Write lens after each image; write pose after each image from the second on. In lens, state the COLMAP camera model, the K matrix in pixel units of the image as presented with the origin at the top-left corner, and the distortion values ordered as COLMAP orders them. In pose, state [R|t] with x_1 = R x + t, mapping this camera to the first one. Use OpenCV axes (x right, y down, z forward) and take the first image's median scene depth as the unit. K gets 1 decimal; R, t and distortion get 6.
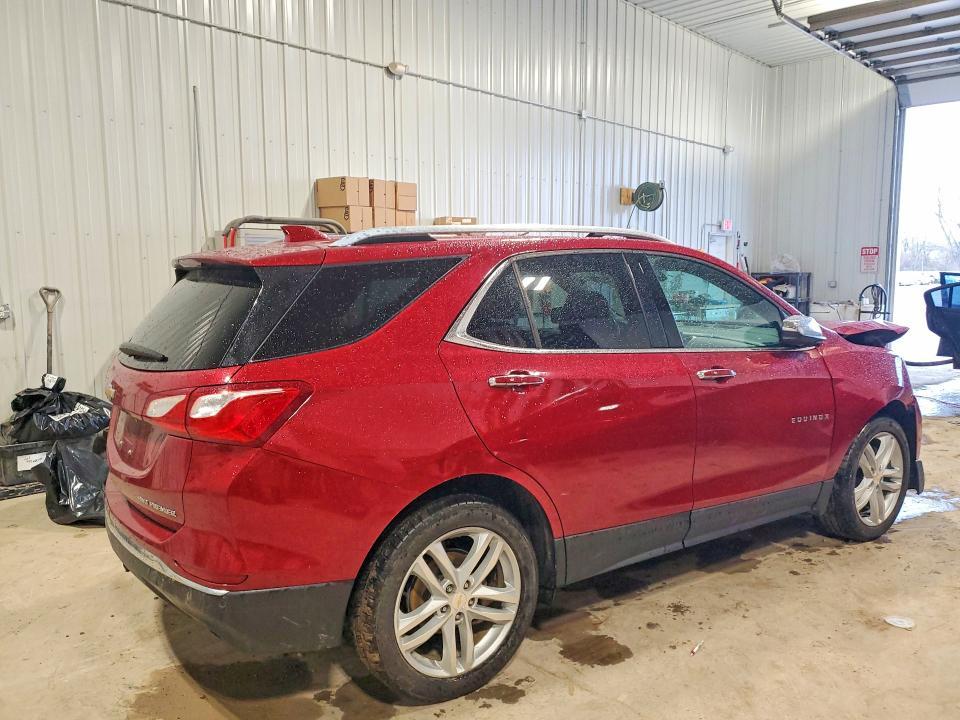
lens RADIAL K [[737.3, 0, 475.5], [0, 737.3, 357.9], [0, 0, 1]] dist [0.016899, 0.001088]
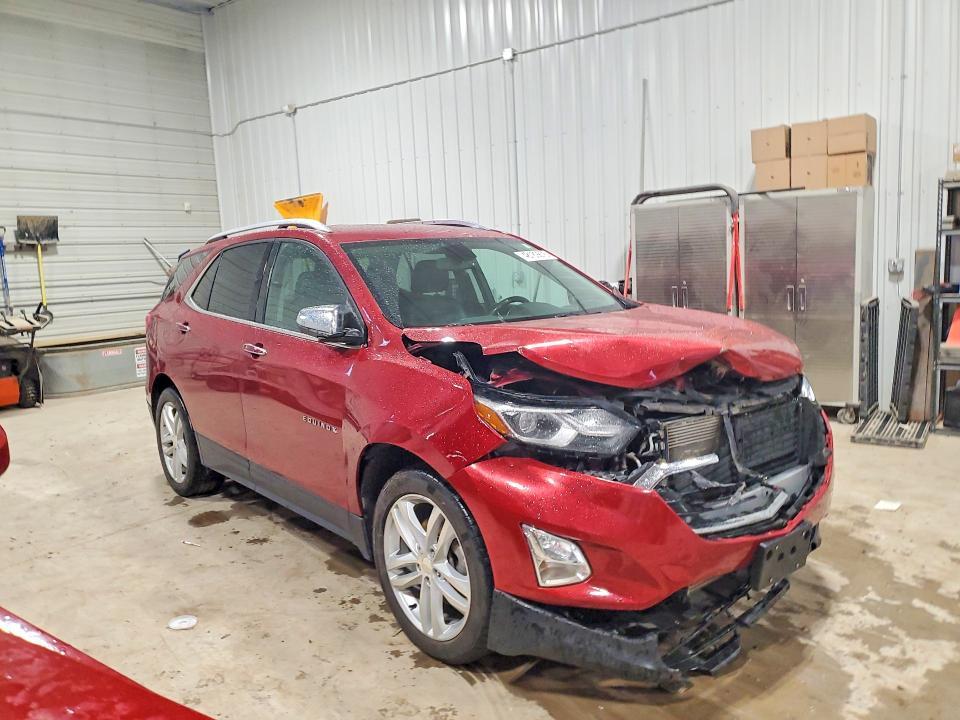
lens RADIAL K [[737.3, 0, 476.3], [0, 737.3, 360.3], [0, 0, 1]] dist [0.016899, 0.001088]
pose [[0.105263, 0.137613, -0.984877, 1.460287], [-0.068541, 0.989028, 0.130868, -0.131300], [0.992080, 0.053729, 0.113541, 1.206083]]
